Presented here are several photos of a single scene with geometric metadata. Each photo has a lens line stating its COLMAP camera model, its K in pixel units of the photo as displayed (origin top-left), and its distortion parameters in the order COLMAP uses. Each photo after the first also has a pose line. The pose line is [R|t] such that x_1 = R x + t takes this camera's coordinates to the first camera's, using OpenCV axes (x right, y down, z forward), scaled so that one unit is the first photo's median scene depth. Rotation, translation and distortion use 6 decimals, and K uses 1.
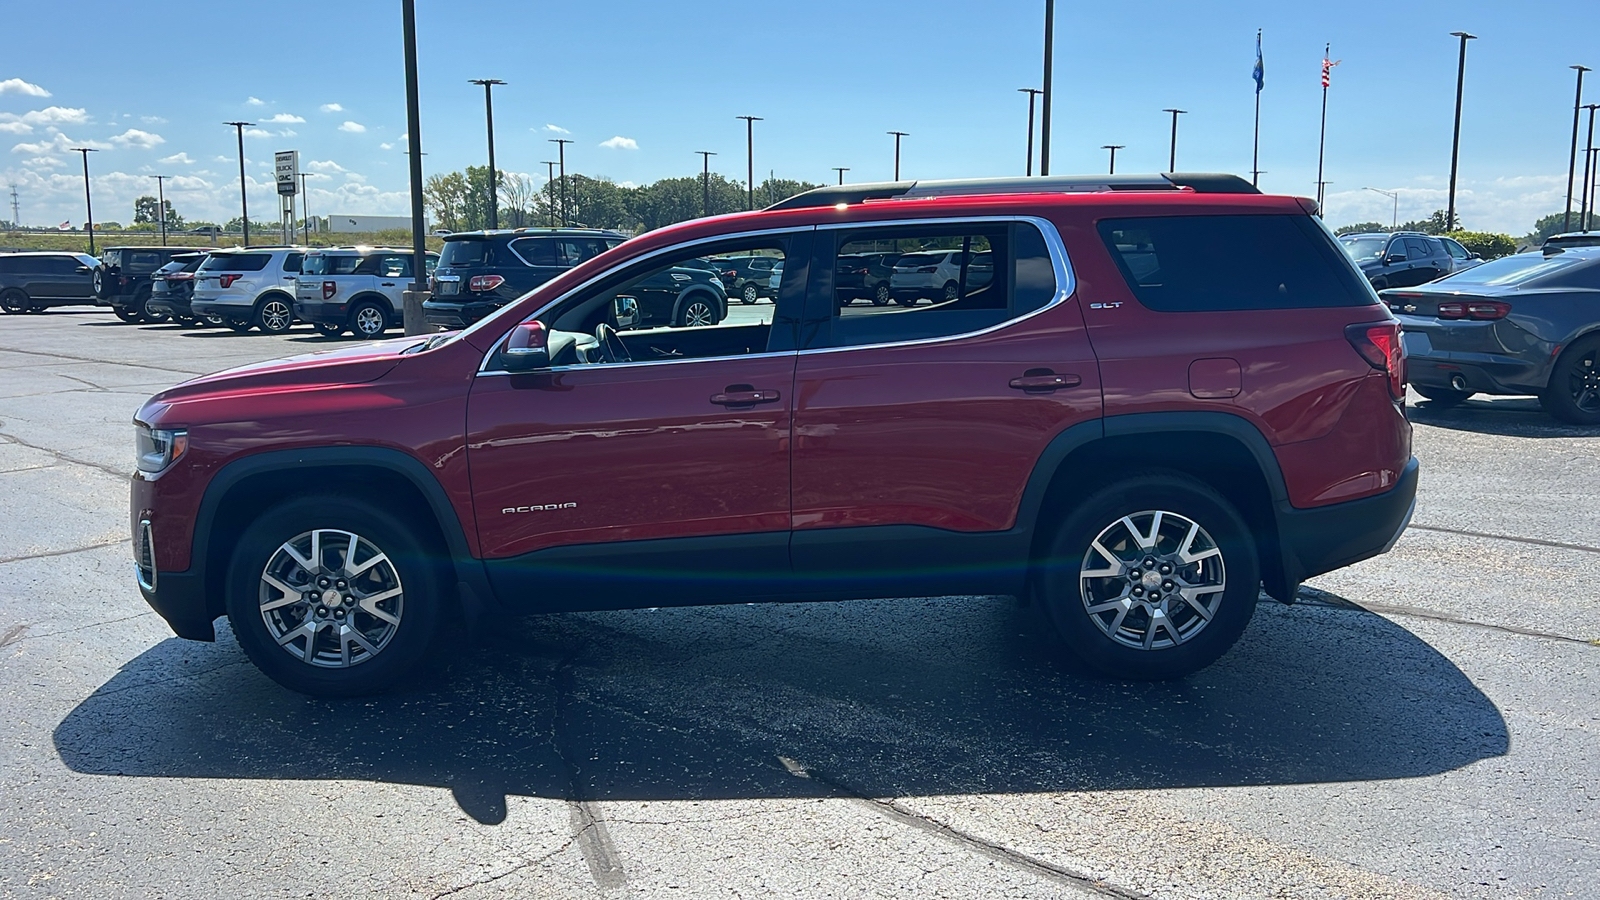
lens RADIAL K [[1381.7, 0, 798.5], [0, 1381.7, 458.5], [0, 0, 1]] dist [0.048921, -0.048913]
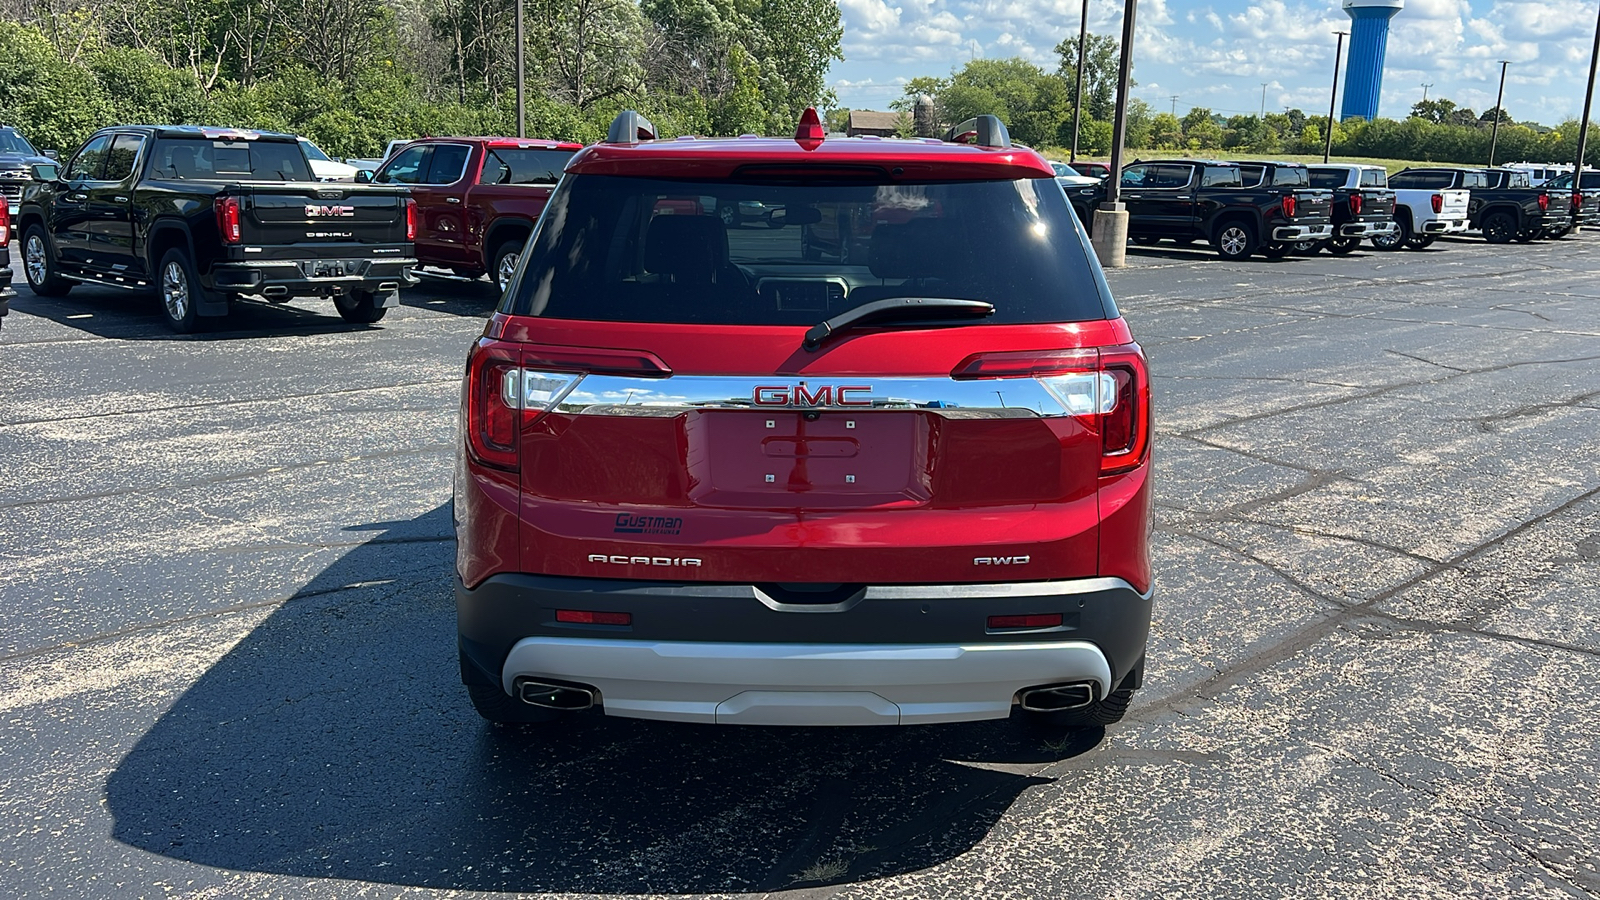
lens RADIAL K [[1381.7, 0, 801.2], [0, 1381.7, 449.4], [0, 0, 1]] dist [0.048921, -0.048913]
pose [[0.015811, 0.220722, -0.975209, 1.072488], [-0.176255, 0.960673, 0.214574, -0.215607], [0.984218, 0.168493, 0.054093, 1.119042]]
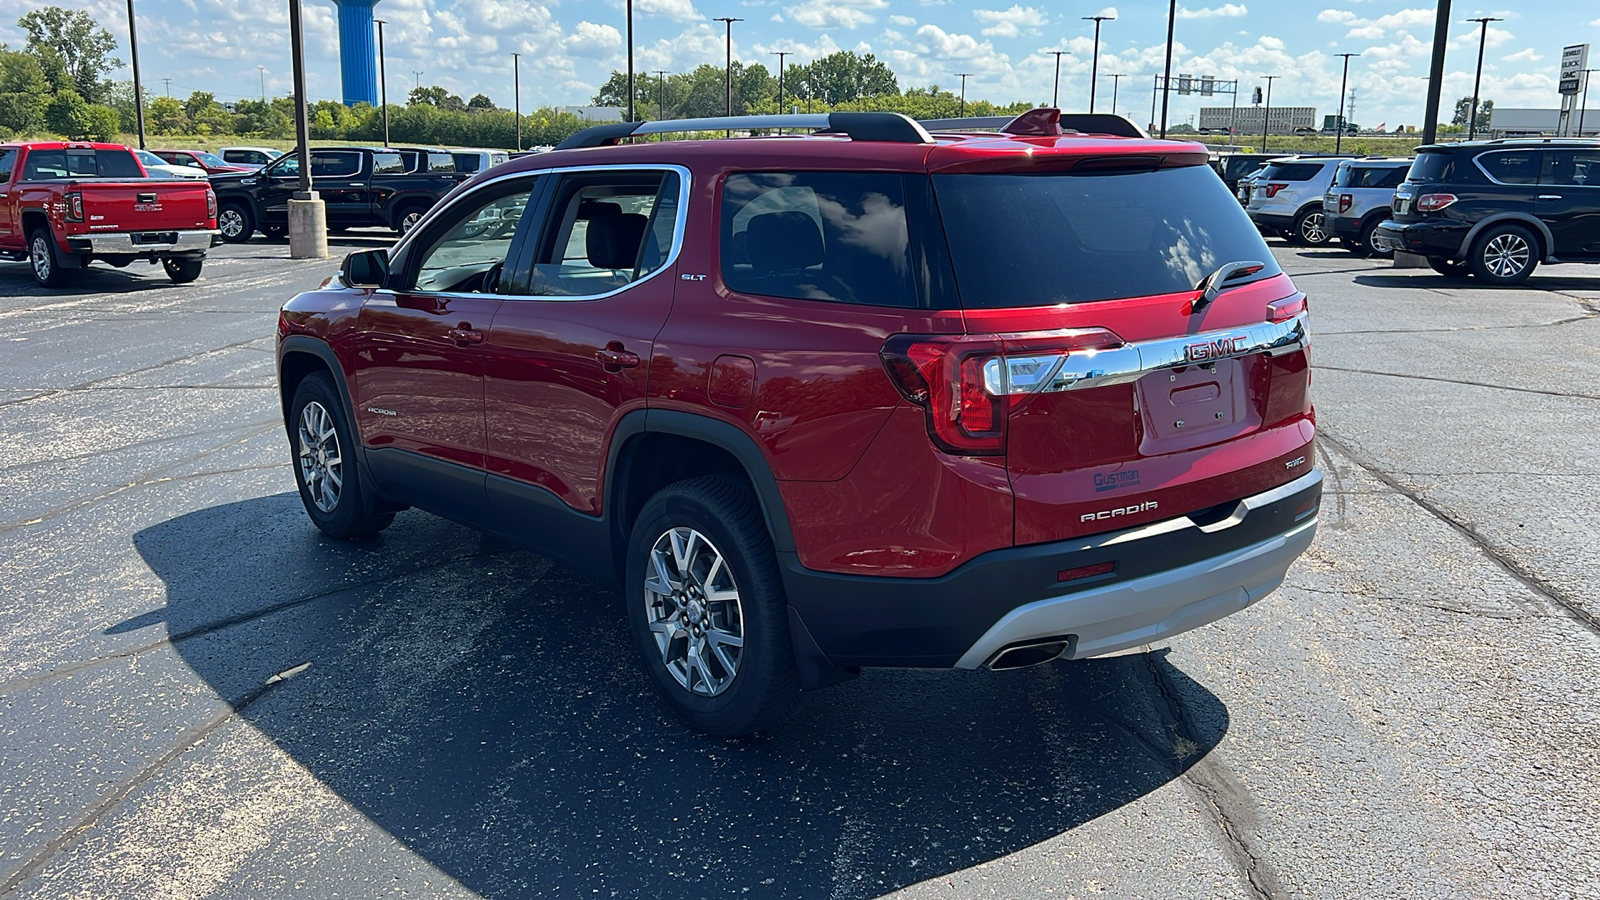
lens RADIAL K [[1381.7, 0, 792.5], [0, 1381.7, 448.9], [0, 0, 1]] dist [0.048921, -0.048913]
pose [[0.634992, 0.175403, -0.752342, 0.892467], [-0.128806, 0.984289, 0.120765, -0.115332], [0.761704, 0.020222, 0.647609, 0.501662]]
